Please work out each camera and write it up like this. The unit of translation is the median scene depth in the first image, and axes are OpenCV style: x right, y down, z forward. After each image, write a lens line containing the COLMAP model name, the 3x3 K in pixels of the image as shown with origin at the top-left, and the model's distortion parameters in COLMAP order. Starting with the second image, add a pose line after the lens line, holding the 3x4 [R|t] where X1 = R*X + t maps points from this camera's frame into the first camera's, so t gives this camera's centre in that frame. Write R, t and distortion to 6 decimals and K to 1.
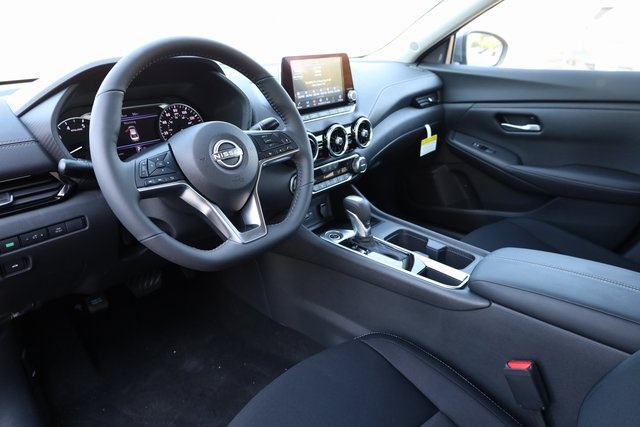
lens RADIAL K [[424.2, 0, 322.0], [0, 424.2, 214.2], [0, 0, 1]] dist [-0.034600, -0.000937]
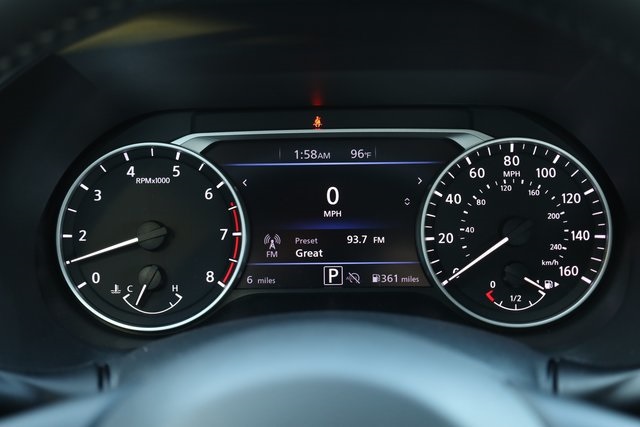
lens RADIAL K [[916.9, 0, 320.0], [0, 916.9, 213.4], [0, 0, 1]] dist [0.100065, 0.000000]
pose [[0.649606, 0.245093, -0.719681, 0.000879], [-0.283378, 0.956454, 0.069943, -0.214558], [0.705485, 0.158506, 0.690772, 0.502504]]
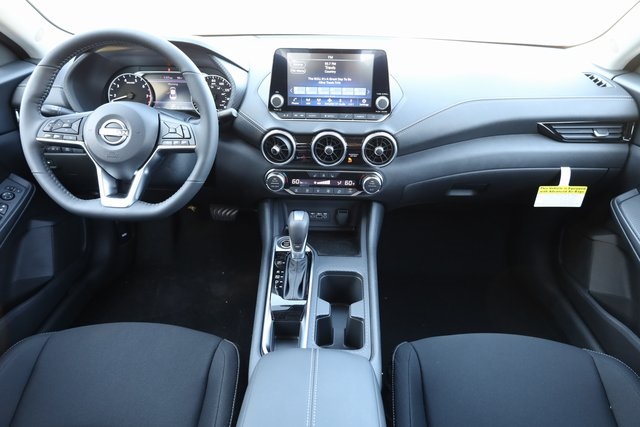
lens RADIAL K [[424.2, 0, 320.7], [0, 424.2, 211.8], [0, 0, 1]] dist [-0.034600, -0.000937]
pose [[0.647875, 0.402234, -0.646889, 0.702632], [-0.319854, 0.914375, 0.248215, -0.289600], [0.691340, 0.046098, 0.721057, 0.381646]]
